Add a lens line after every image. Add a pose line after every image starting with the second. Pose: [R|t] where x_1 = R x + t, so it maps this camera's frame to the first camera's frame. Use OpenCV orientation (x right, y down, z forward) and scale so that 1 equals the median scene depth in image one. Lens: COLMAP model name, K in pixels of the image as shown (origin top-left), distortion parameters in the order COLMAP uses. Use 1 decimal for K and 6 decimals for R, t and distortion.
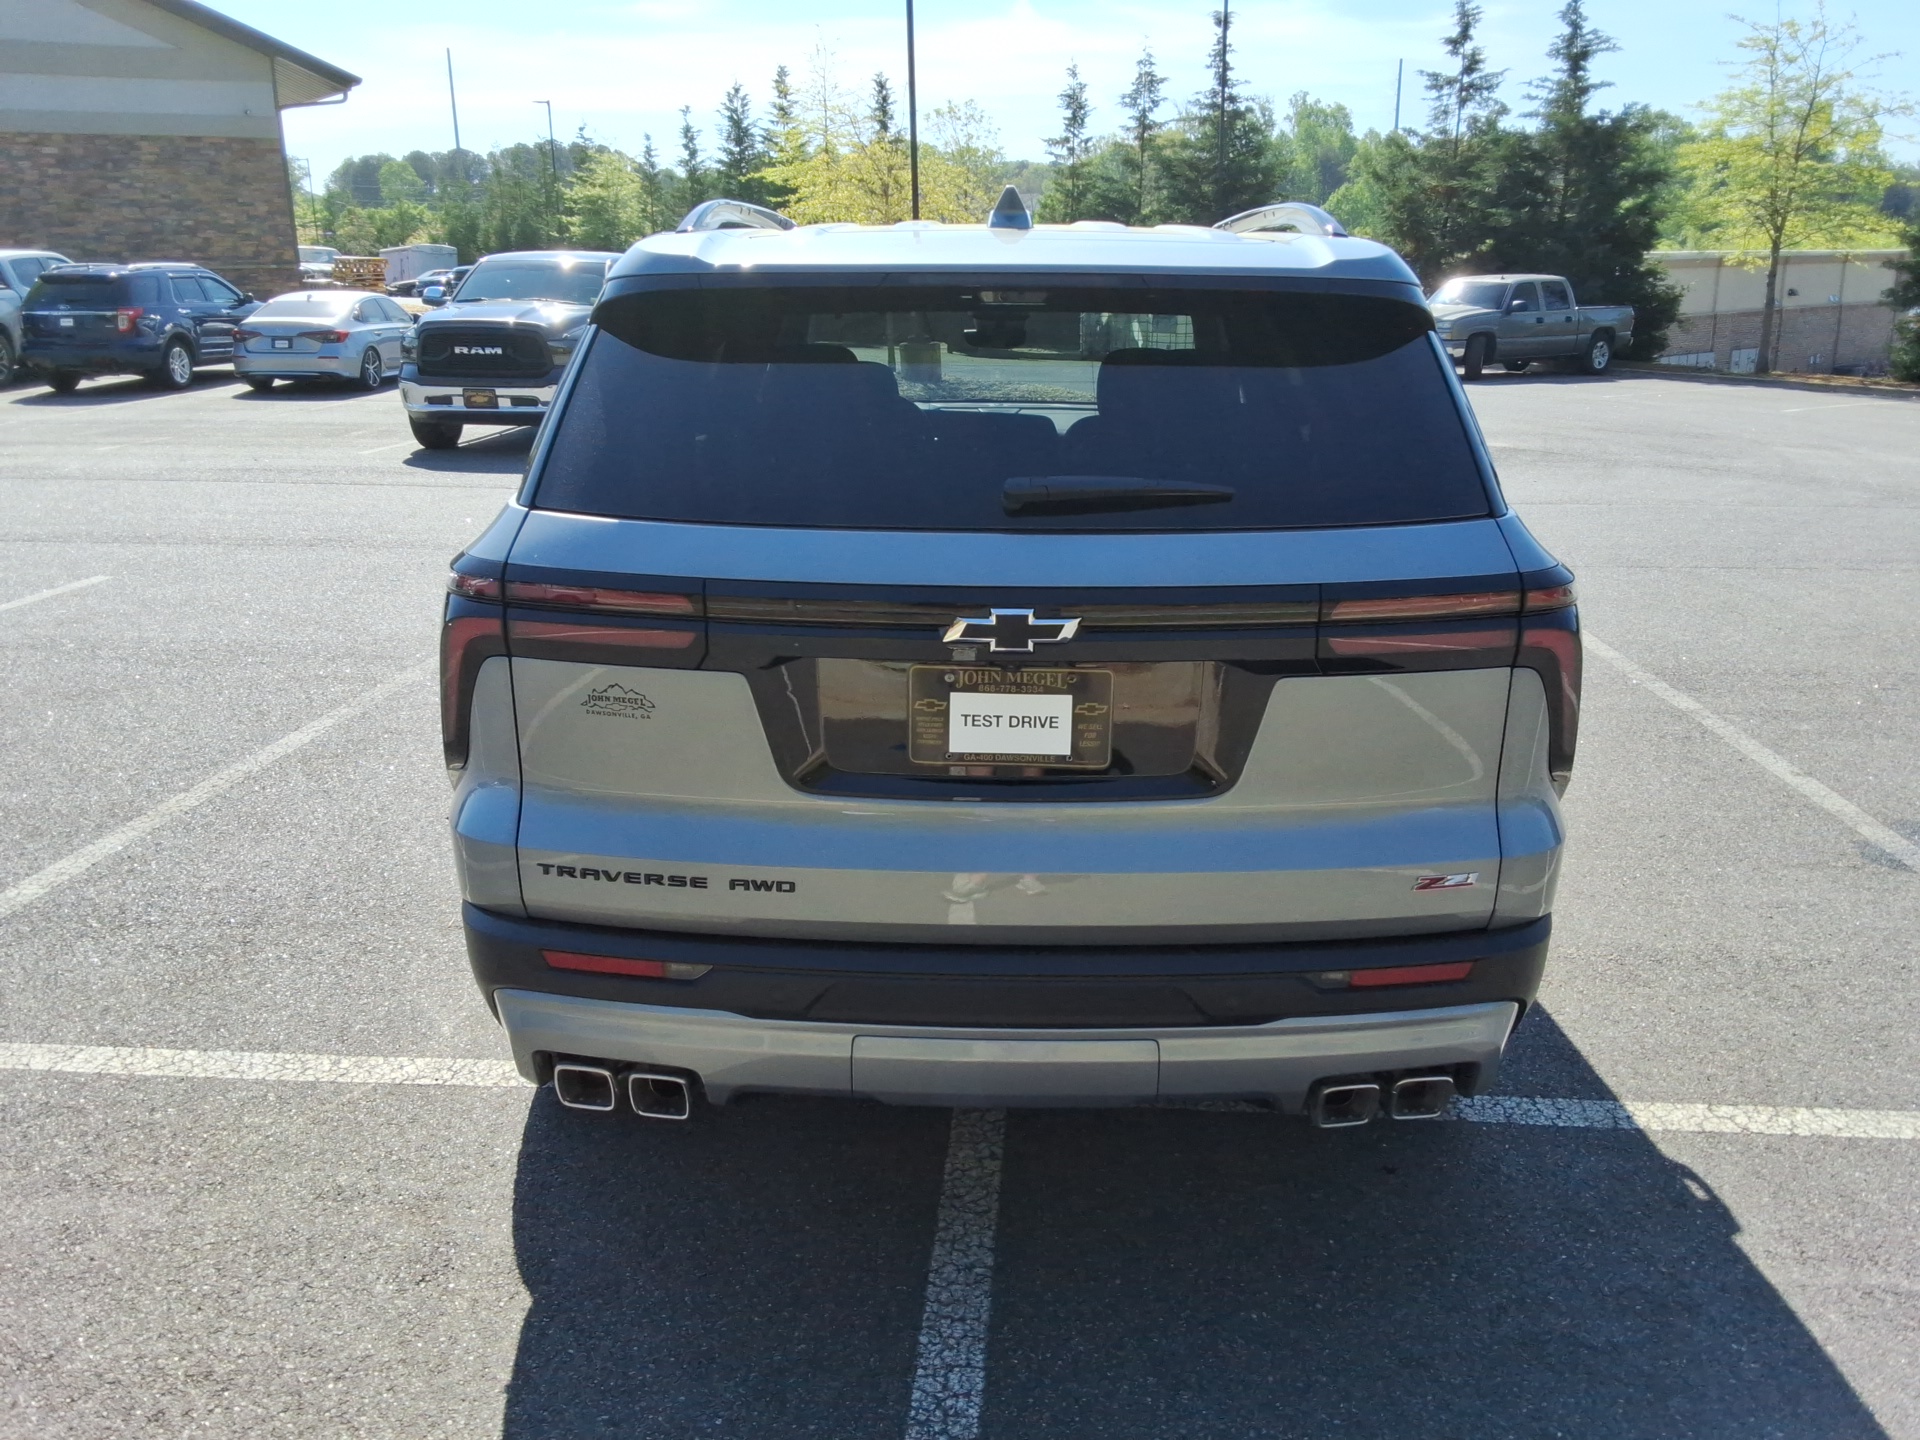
lens RADIAL K [[1561.9, 0, 959.1], [0, 1561.9, 693.6], [0, 0, 1]] dist [0.104852, -0.165763]
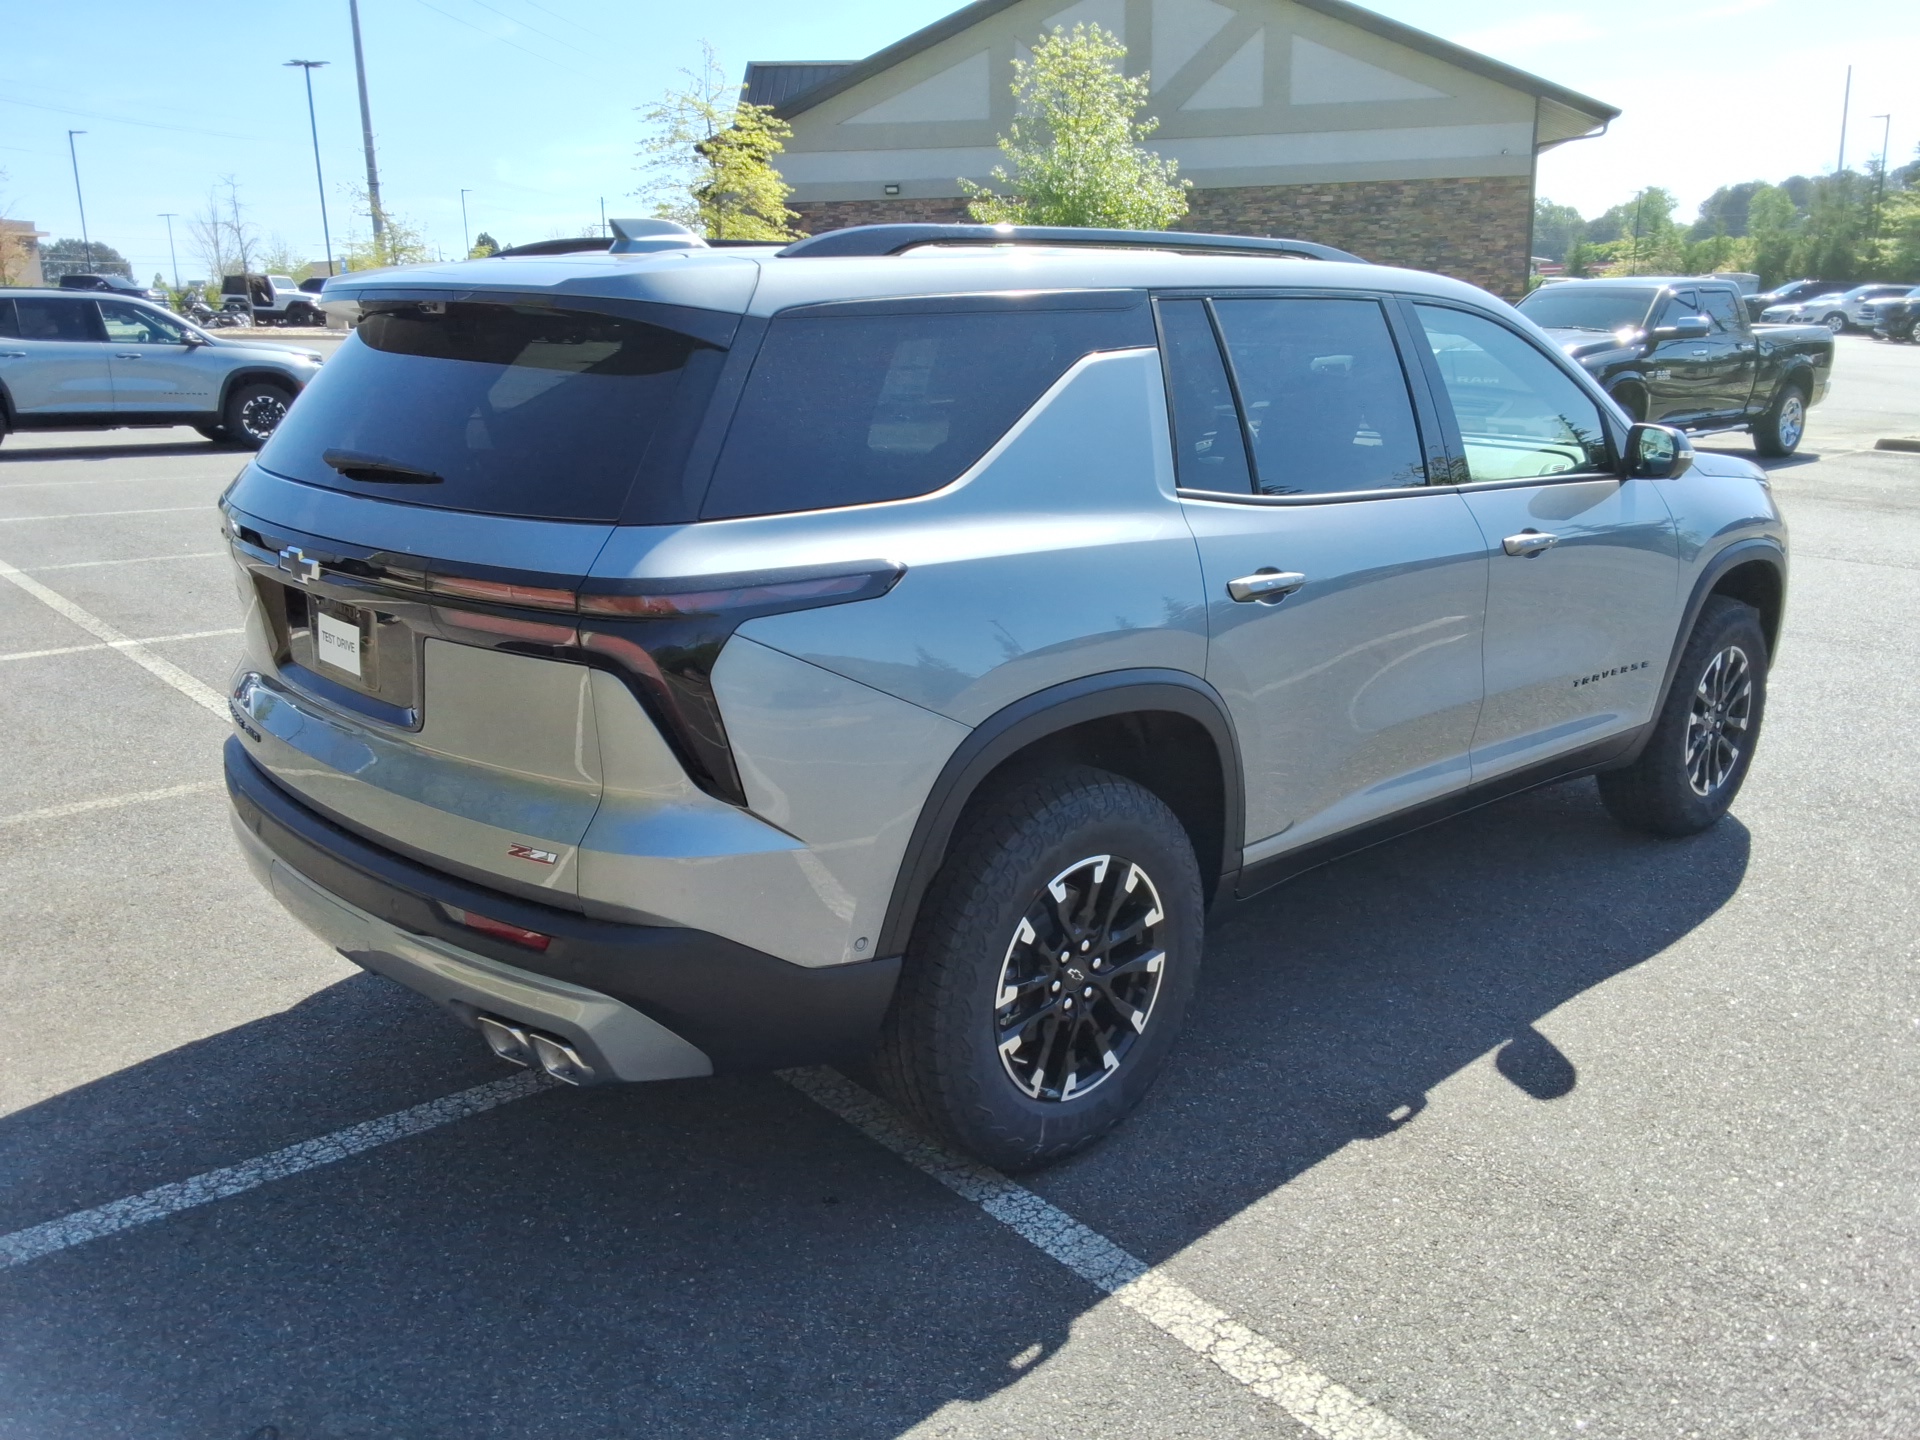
lens RADIAL K [[1561.9, 0, 964.2], [0, 1561.9, 694.6], [0, 0, 1]] dist [0.104852, -0.165763]
pose [[0.696493, 0.169565, -0.697241, 0.094778], [-0.182328, 0.981608, 0.056589, -0.007712], [0.694013, 0.087713, 0.714599, 0.032708]]
